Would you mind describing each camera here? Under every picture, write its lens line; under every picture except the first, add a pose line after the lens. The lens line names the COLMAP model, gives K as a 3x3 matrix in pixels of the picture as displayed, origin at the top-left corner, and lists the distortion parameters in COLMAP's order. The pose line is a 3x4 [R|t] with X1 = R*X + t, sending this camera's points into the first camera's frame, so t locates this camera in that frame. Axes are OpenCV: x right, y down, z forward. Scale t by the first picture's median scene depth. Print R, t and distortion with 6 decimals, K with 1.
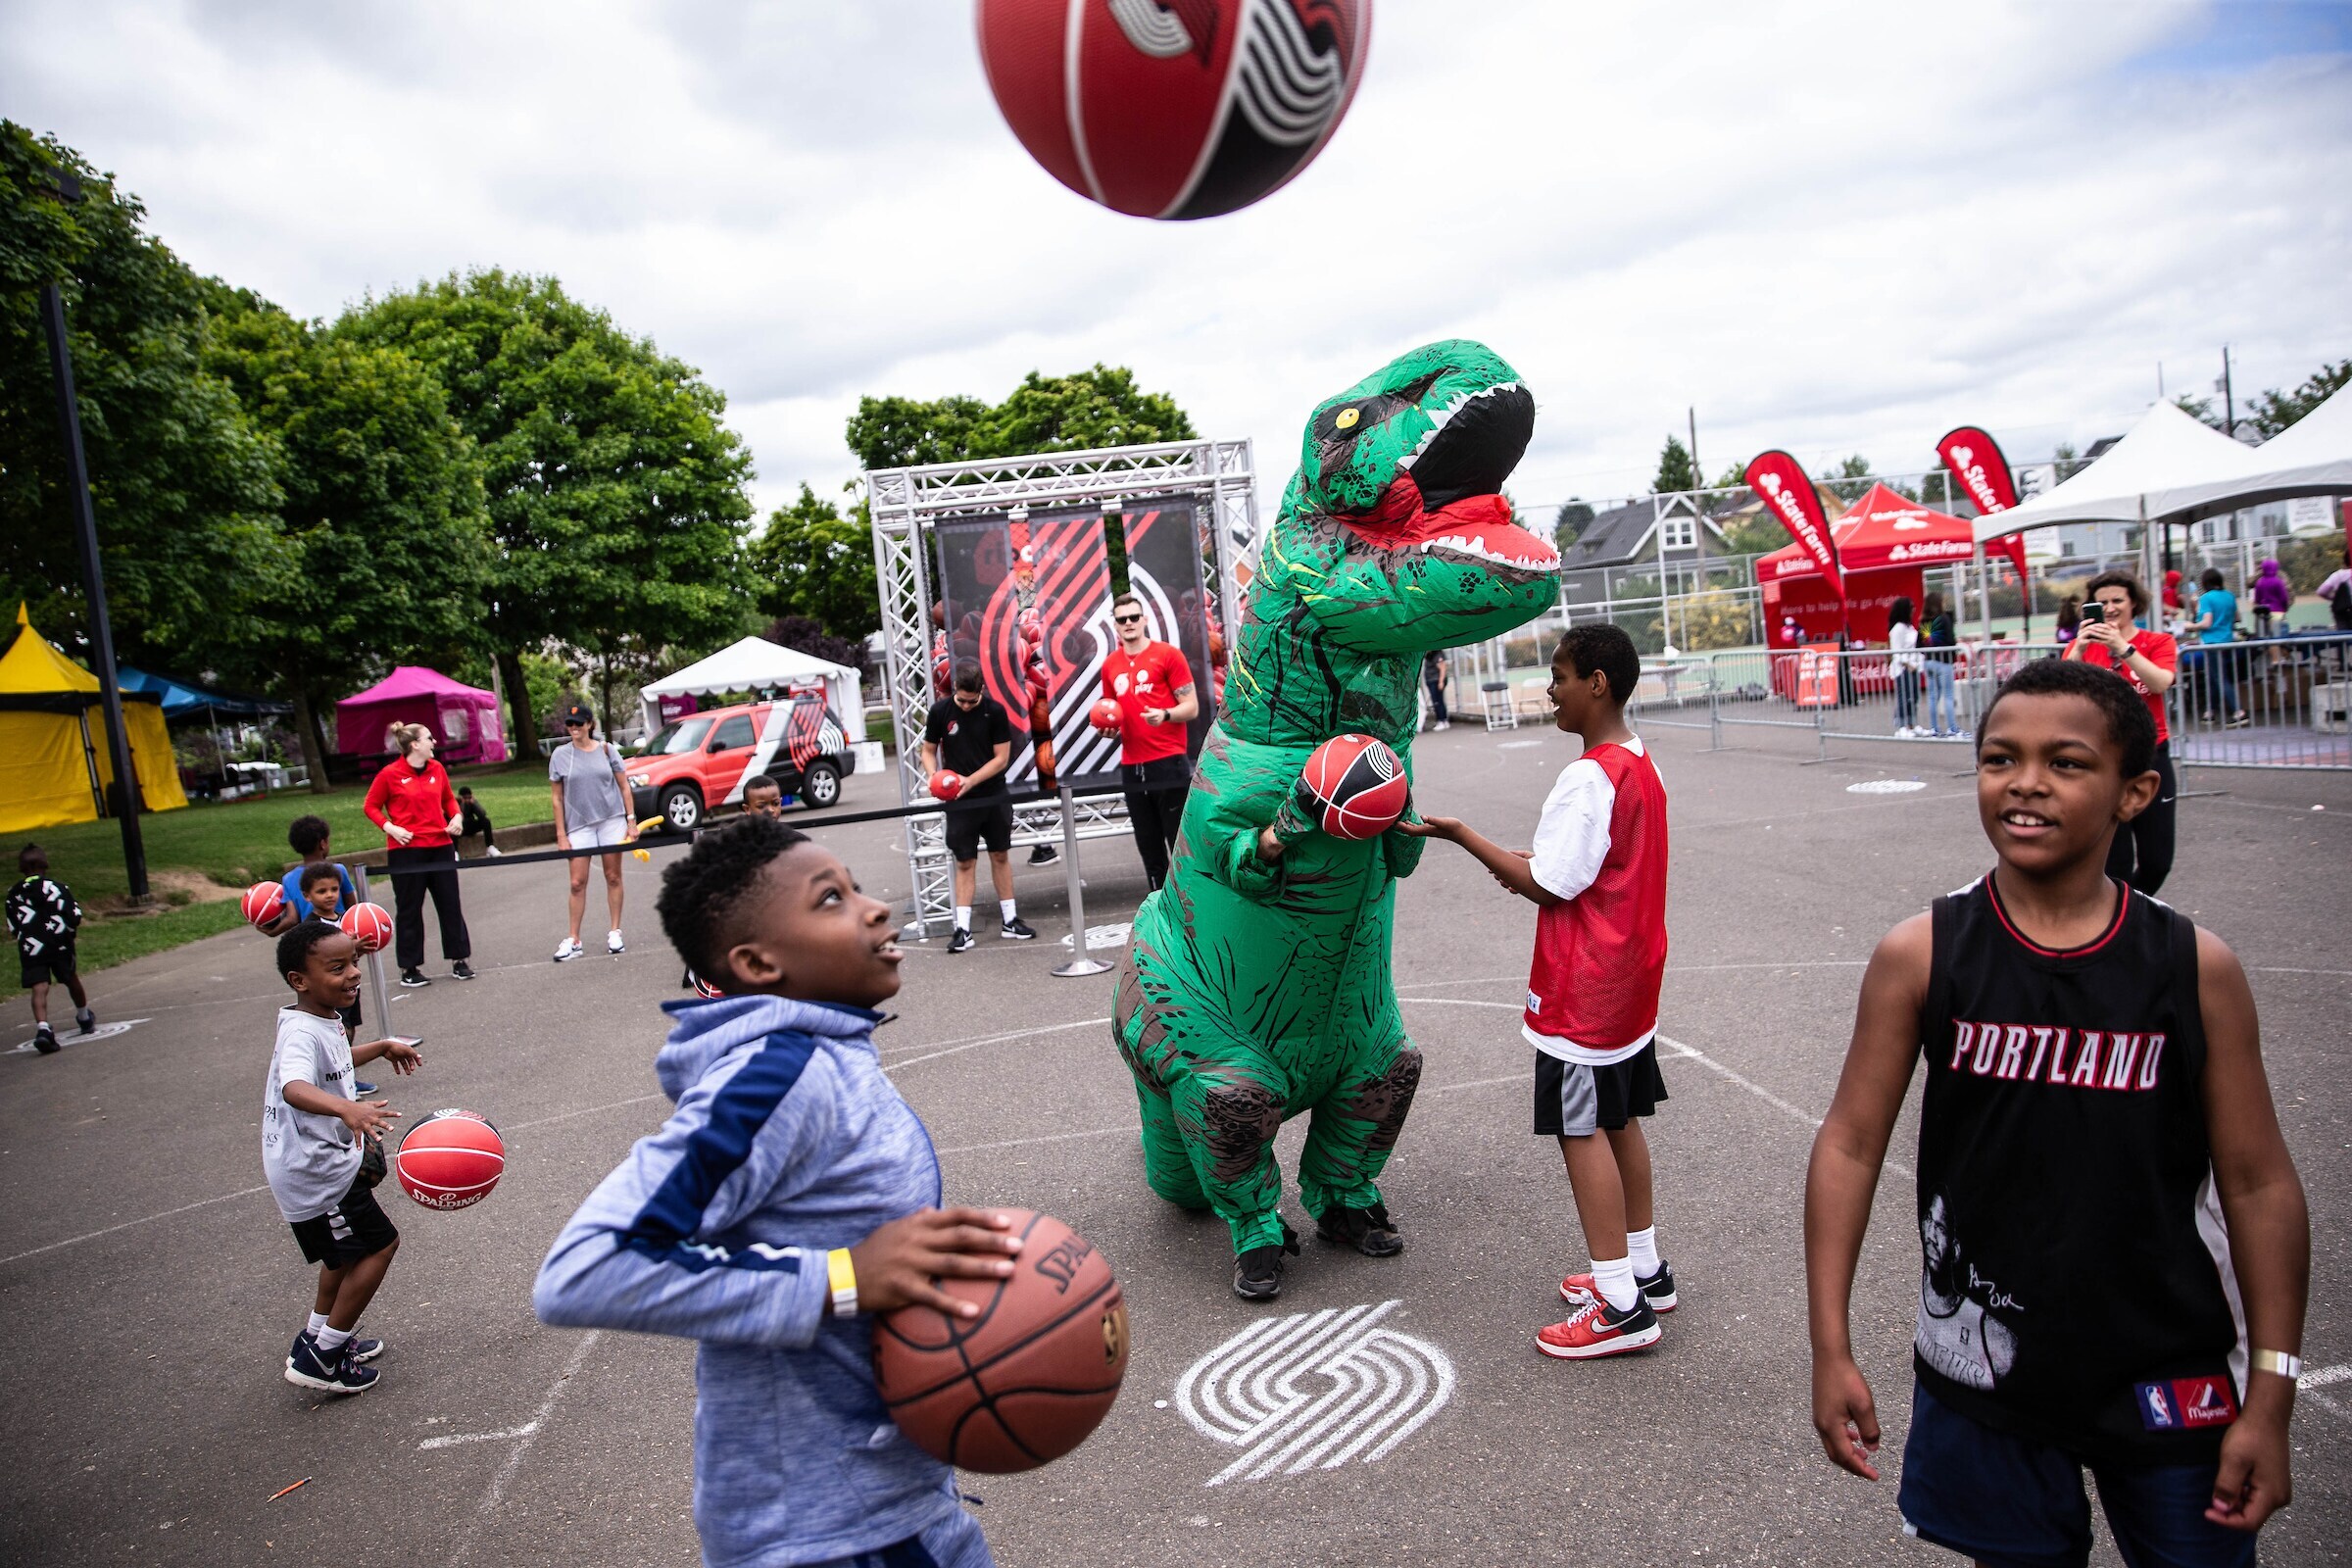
lens RADIAL K [[1588.8, 0, 1176.0], [0, 1588.8, 784.0], [0, 0, 1]] dist [-0.110055, 0.085347]
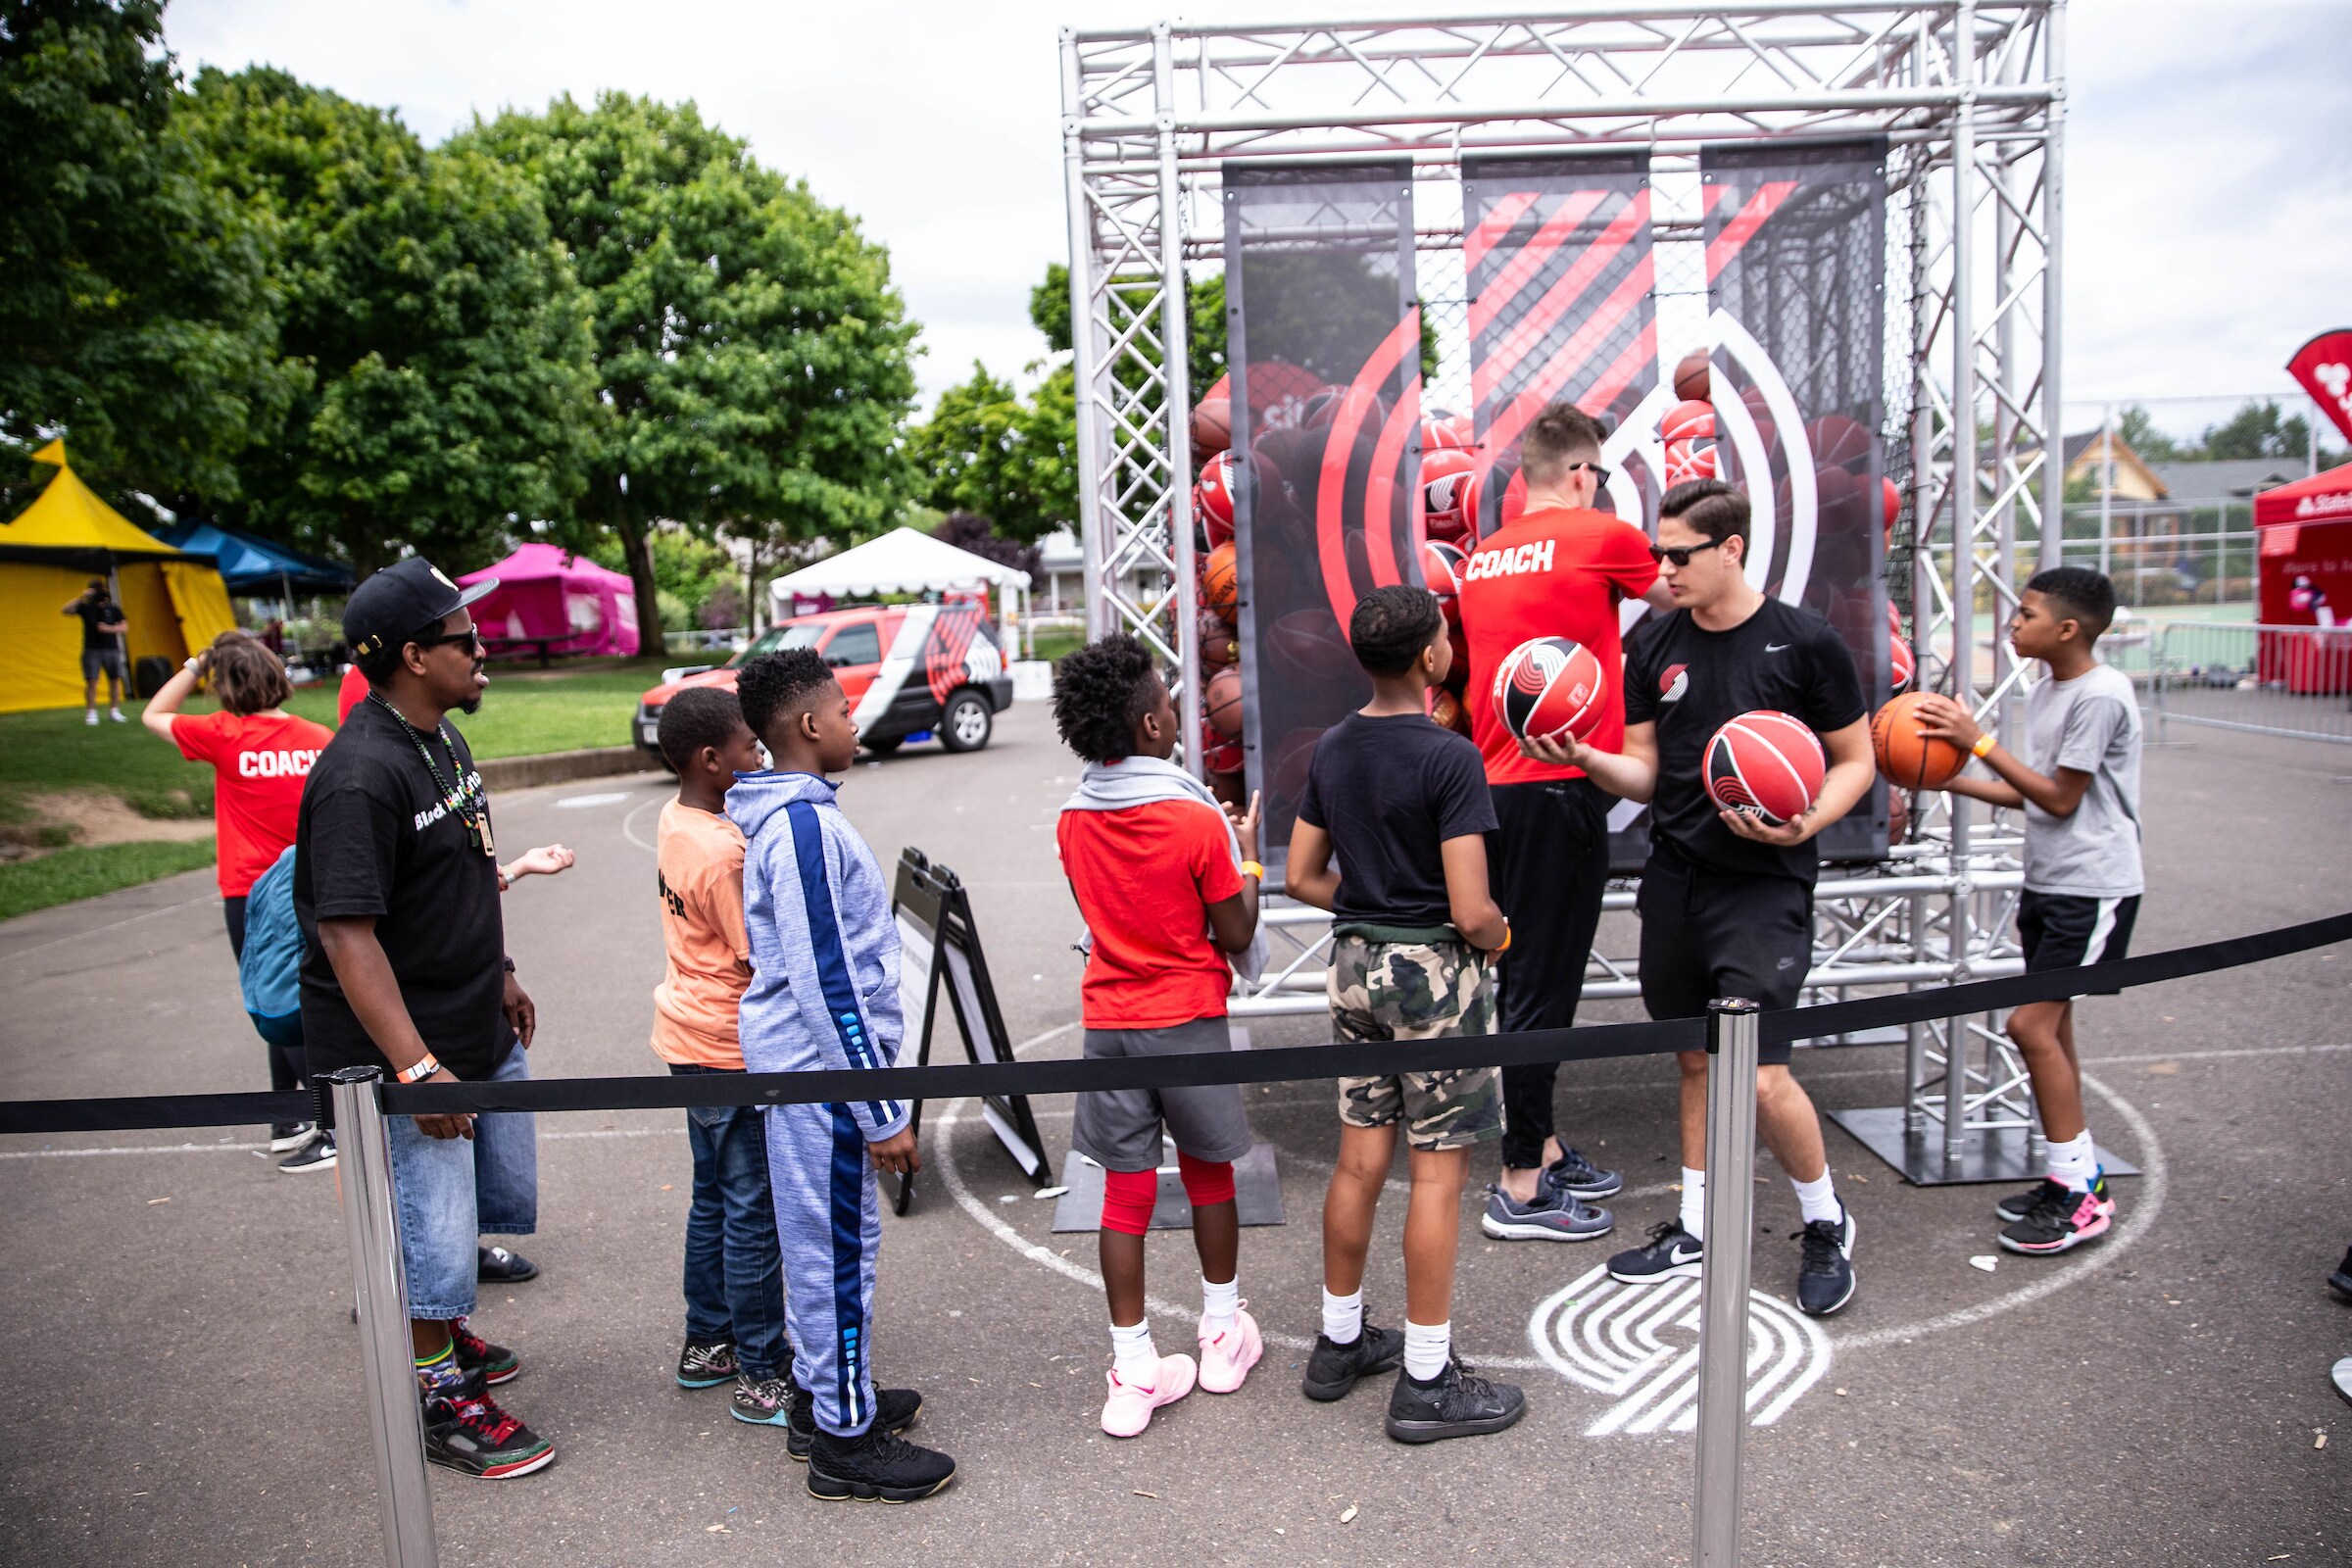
lens RADIAL K [[1588.8, 0, 1176.0], [0, 1588.8, 784.0], [0, 0, 1]] dist [-0.110055, 0.085347]
pose [[0.992768, 0.069492, -0.097890, -0.033137], [-0.064839, 0.996645, 0.049945, -0.009315], [0.101032, -0.043237, 0.993943, 0.172724]]
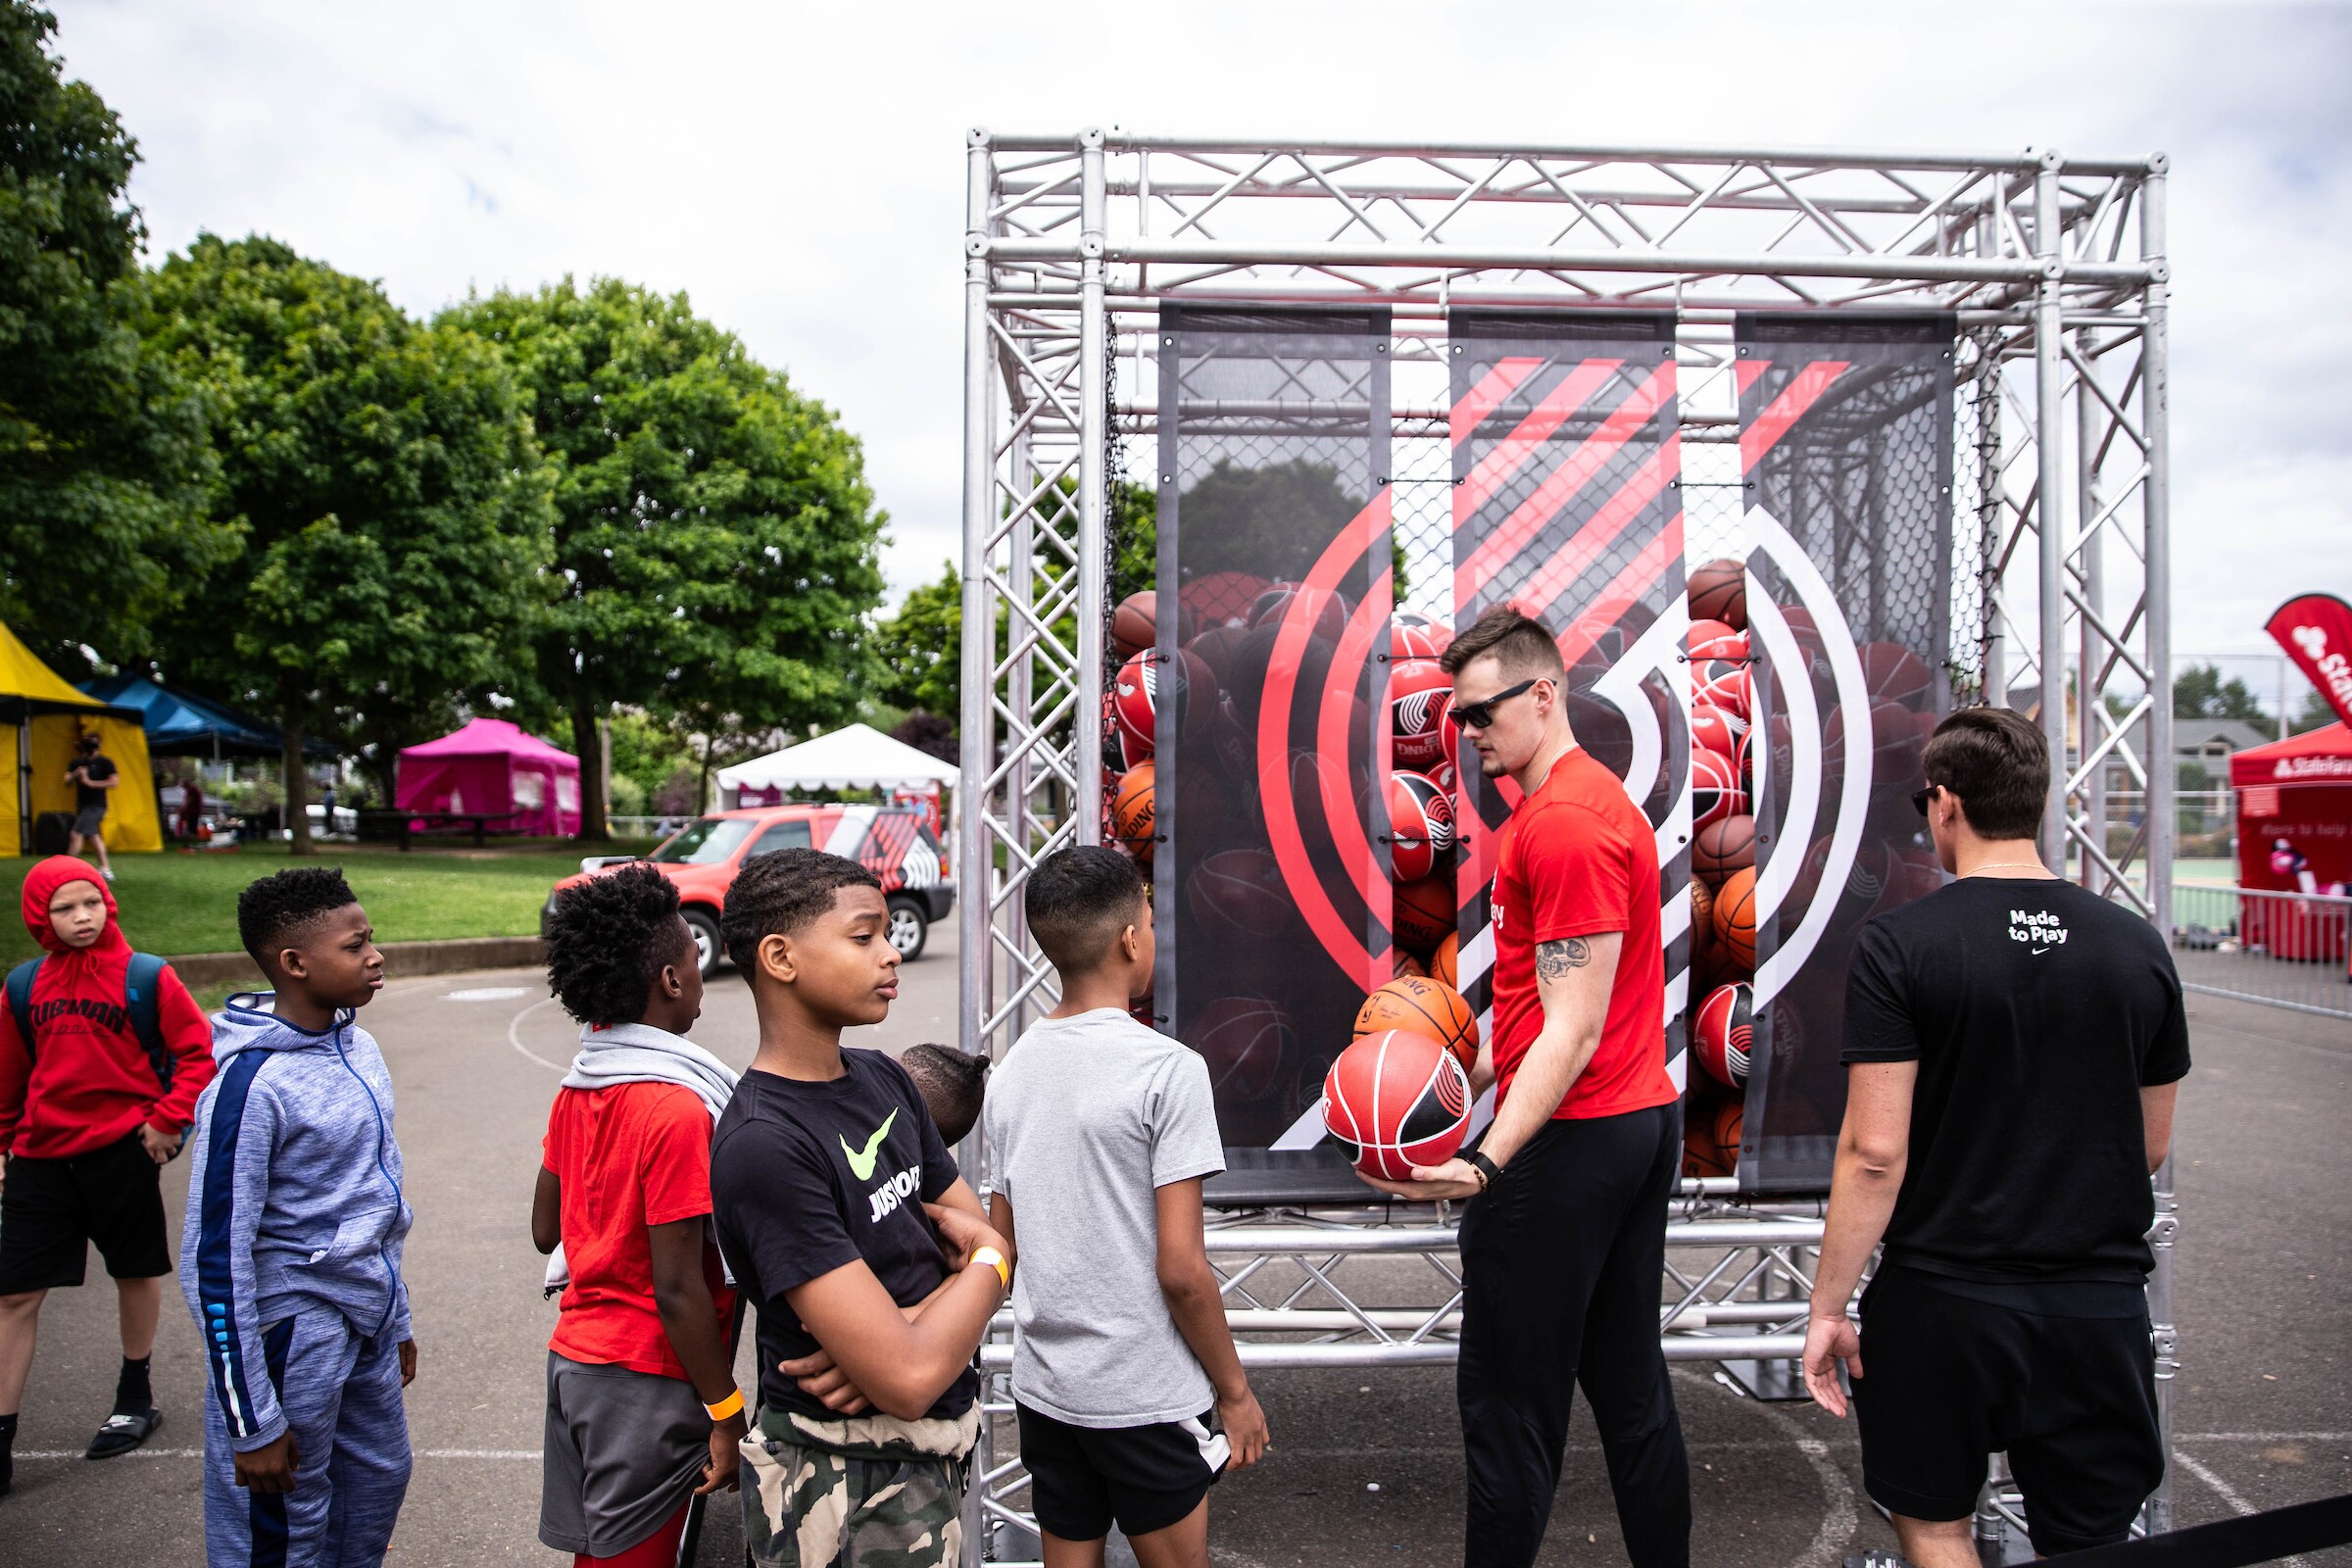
lens RADIAL K [[1588.8, 0, 1176.0], [0, 1588.8, 784.0], [0, 0, 1]] dist [-0.110055, 0.085347]
pose [[0.990886, 0.105406, -0.083871, -0.032220], [-0.112416, 0.990124, -0.083773, -0.012418], [0.074213, 0.092438, 0.992949, 0.196661]]
